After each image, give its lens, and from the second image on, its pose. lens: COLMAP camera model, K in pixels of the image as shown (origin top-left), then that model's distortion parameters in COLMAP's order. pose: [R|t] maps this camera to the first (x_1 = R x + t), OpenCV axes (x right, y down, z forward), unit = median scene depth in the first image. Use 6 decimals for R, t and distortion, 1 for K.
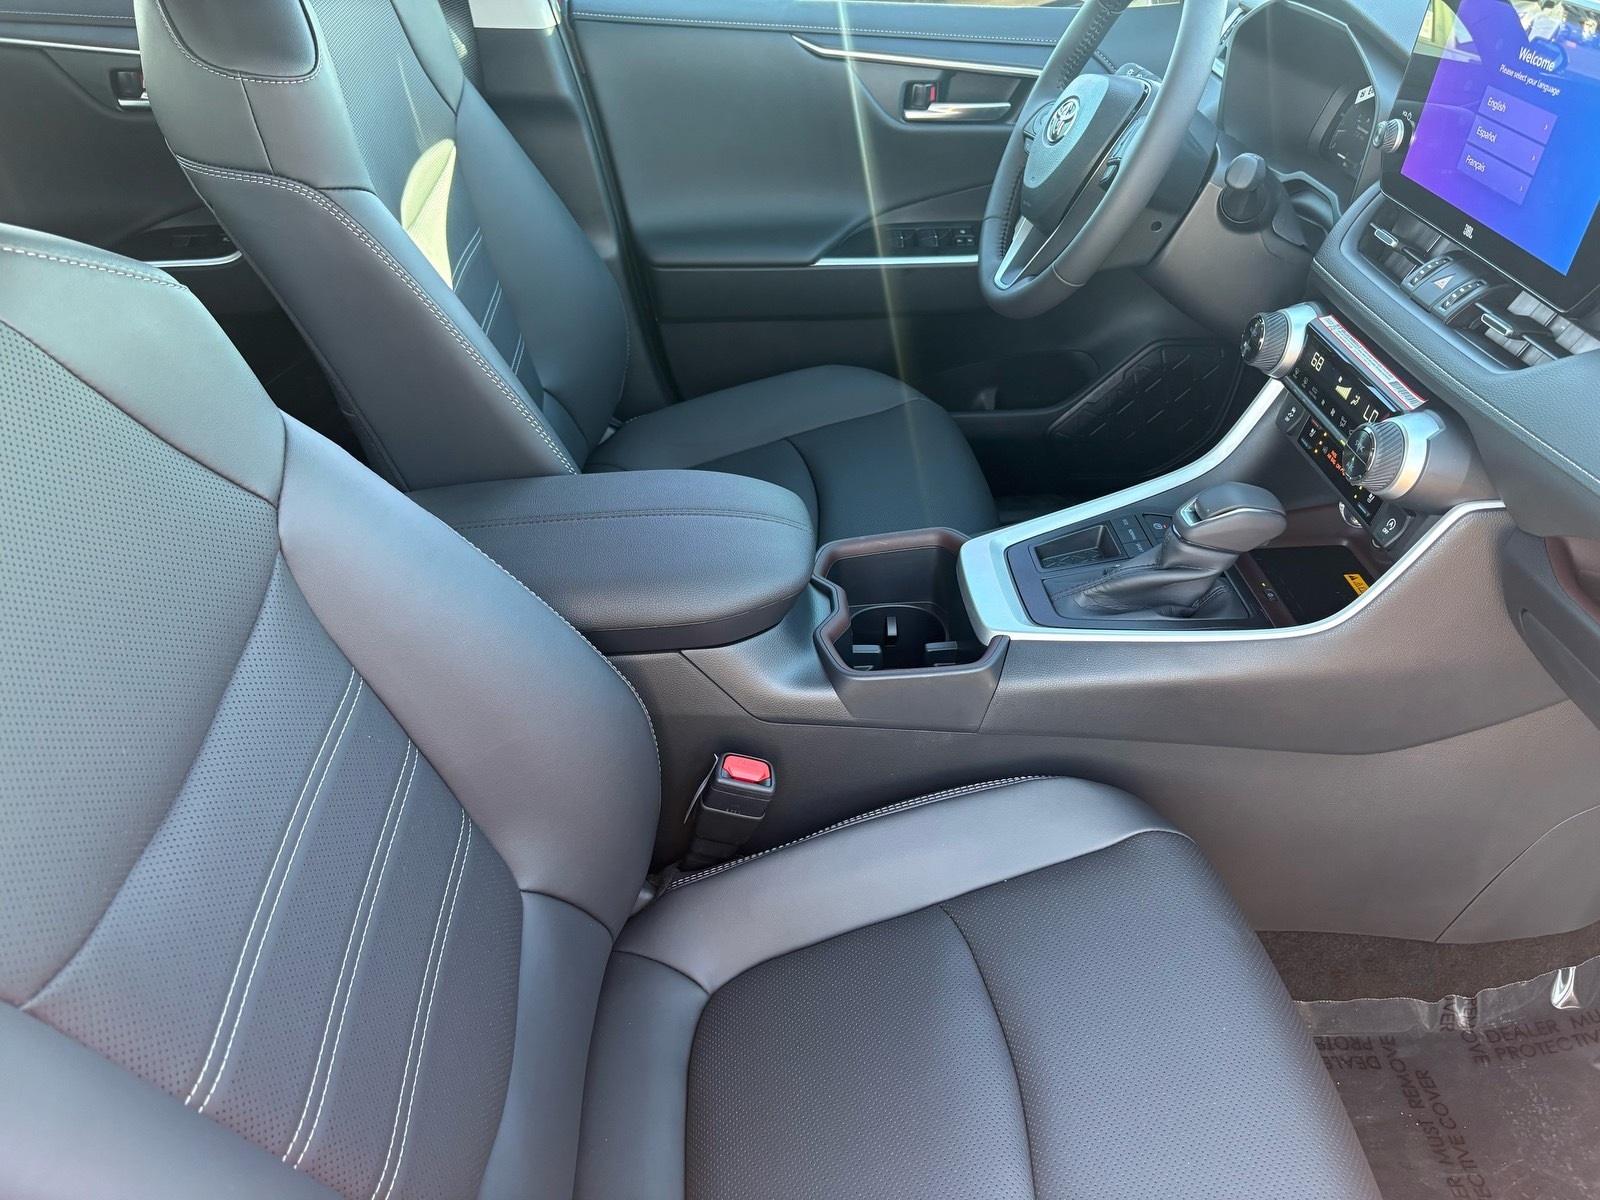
lens RADIAL K [[1219.4, 0, 795.5], [0, 1219.4, 607.5], [0, 0, 1]] dist [0.014378, -0.027025]
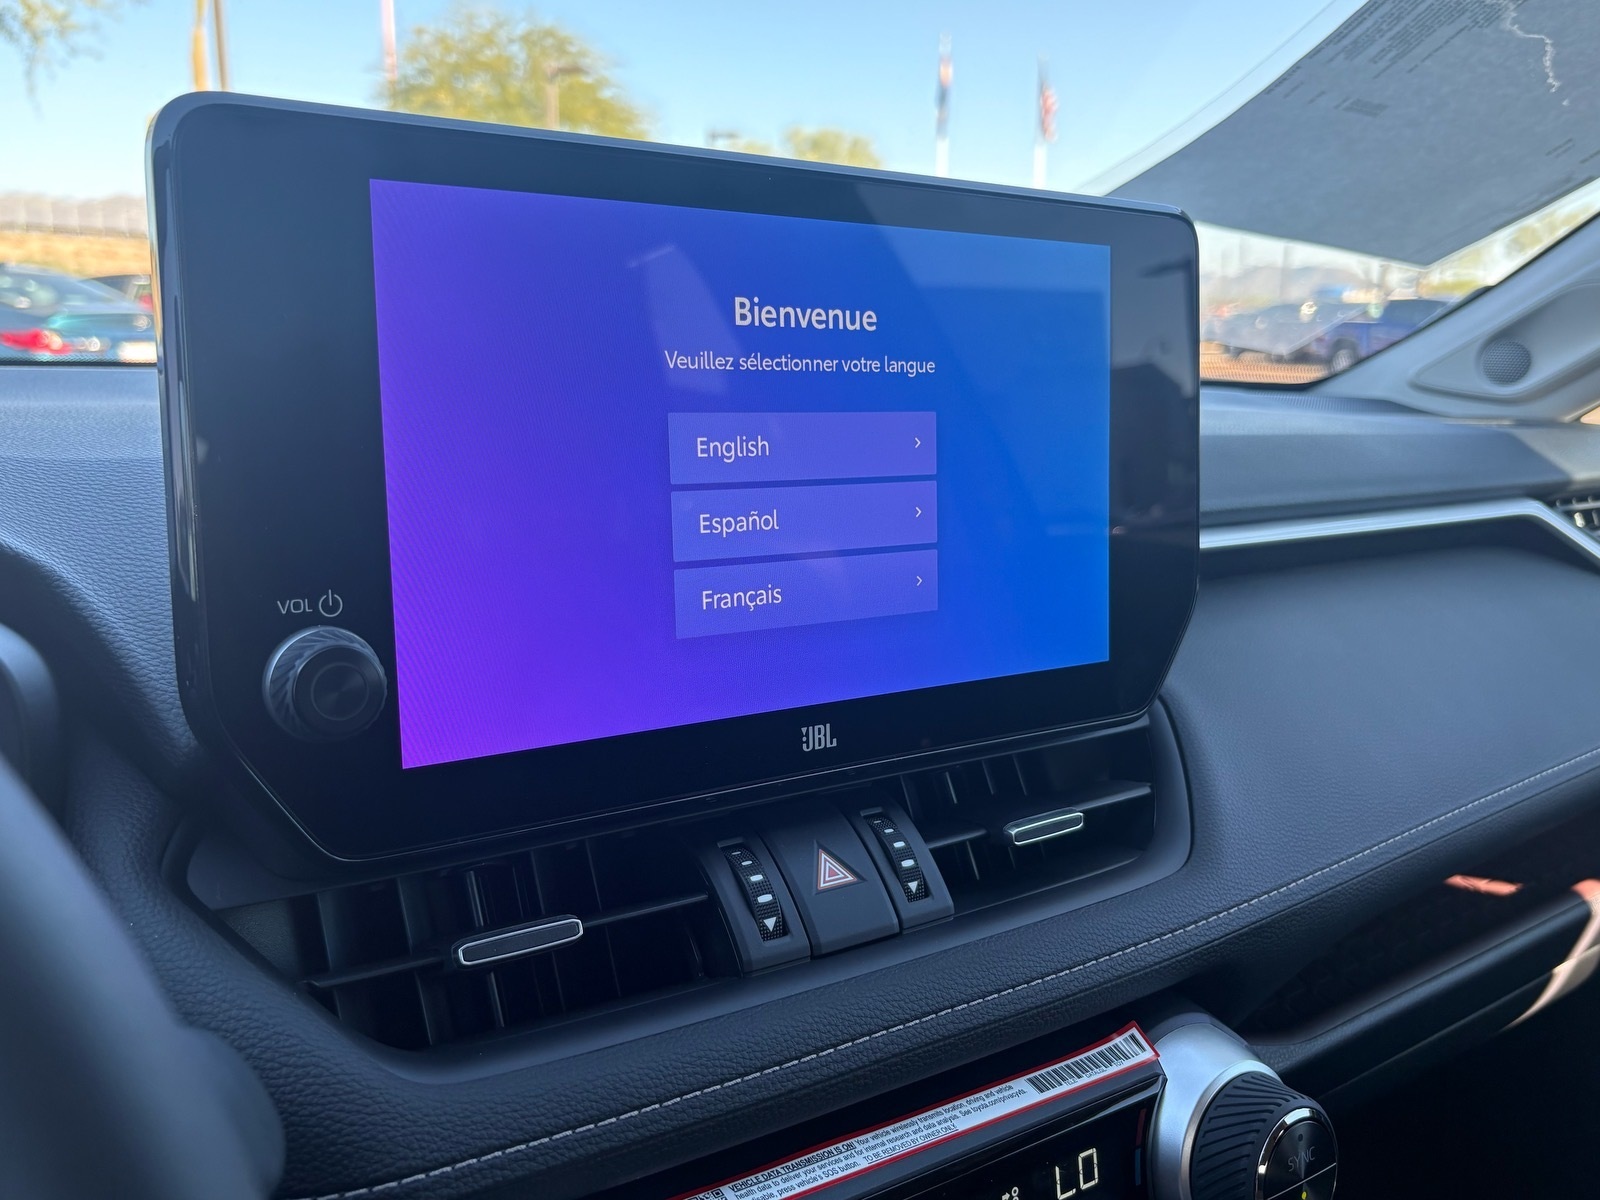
lens RADIAL K [[1324.4, 0, 793.6], [0, 1324.4, 600.4], [0, 0, 1]] dist [-0.018671, 0.003945]
pose [[-0.522258, -0.186408, 0.832165, 0.191311], [0.459710, 0.760356, 0.458831, -0.481493], [-0.718271, 0.622183, -0.311408, 0.993118]]
